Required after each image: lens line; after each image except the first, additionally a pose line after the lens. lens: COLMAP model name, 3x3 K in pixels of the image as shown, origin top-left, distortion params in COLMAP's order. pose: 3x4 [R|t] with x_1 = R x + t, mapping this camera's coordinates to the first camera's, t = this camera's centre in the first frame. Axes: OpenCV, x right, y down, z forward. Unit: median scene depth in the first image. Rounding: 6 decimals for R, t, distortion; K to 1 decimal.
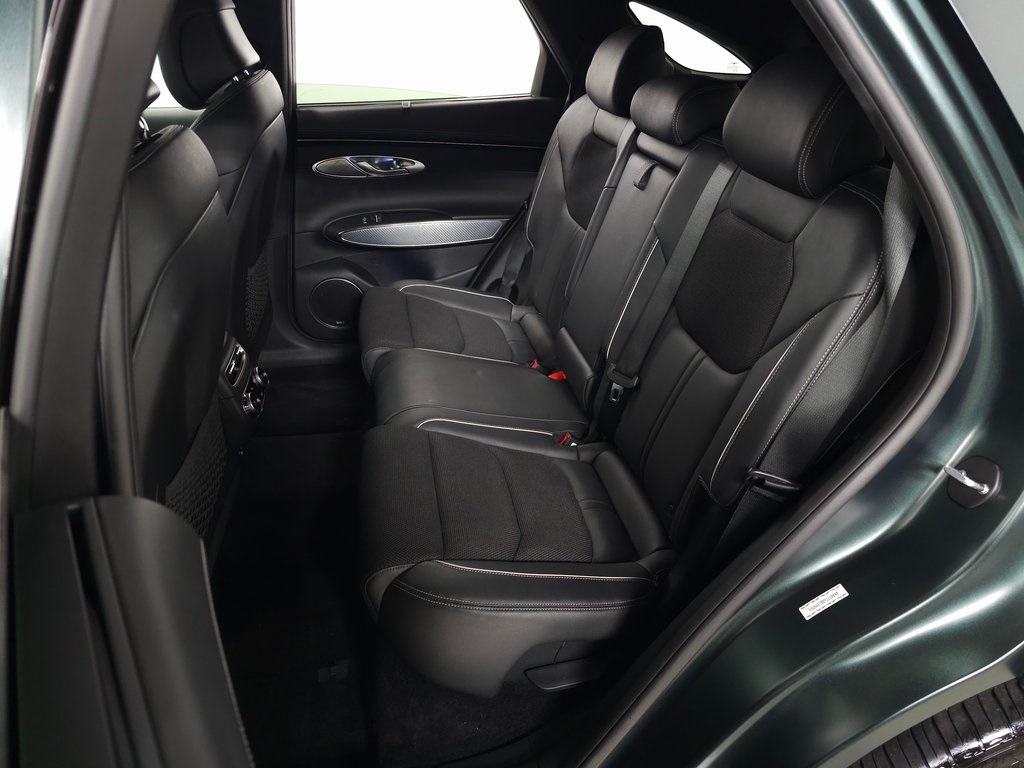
lens RADIAL K [[691.2, 0, 512.6], [0, 691.2, 388.0], [0, 0, 1]] dist [0.079686, -0.087406]
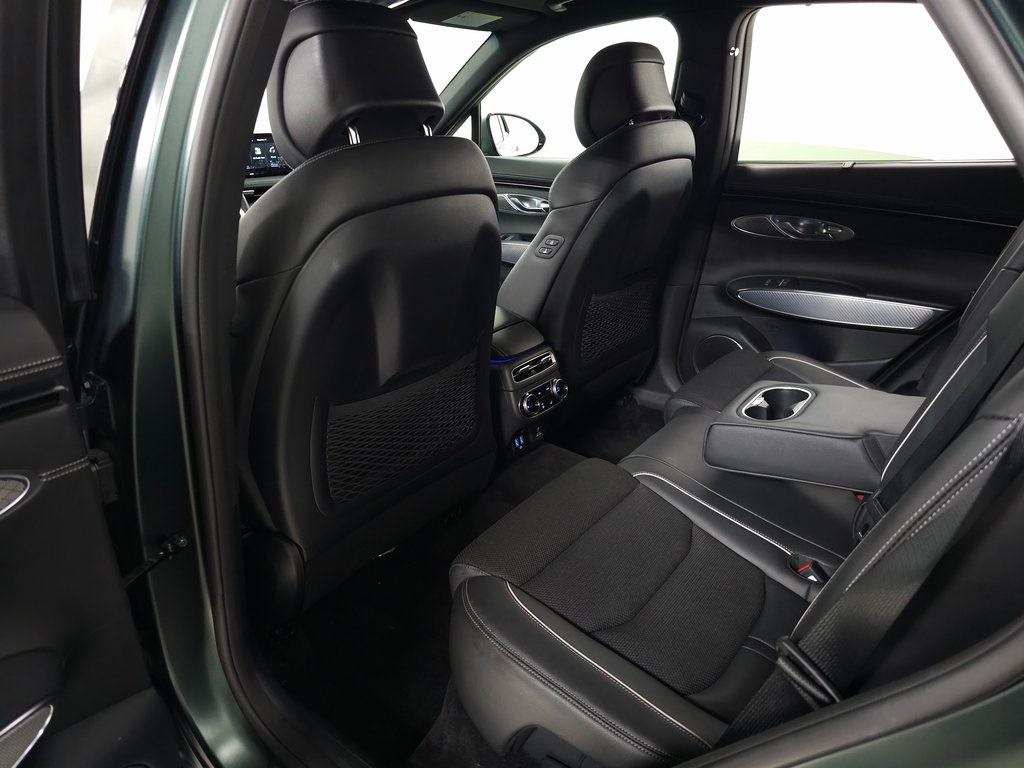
lens RADIAL K [[691.2, 0, 512.6], [0, 691.2, 388.0], [0, 0, 1]] dist [0.079686, -0.087406]
pose [[0.681824, 0.265782, -0.681525, 0.227158], [-0.343685, 0.938821, 0.022287, -0.011125], [0.645753, 0.219034, 0.731455, 0.125307]]
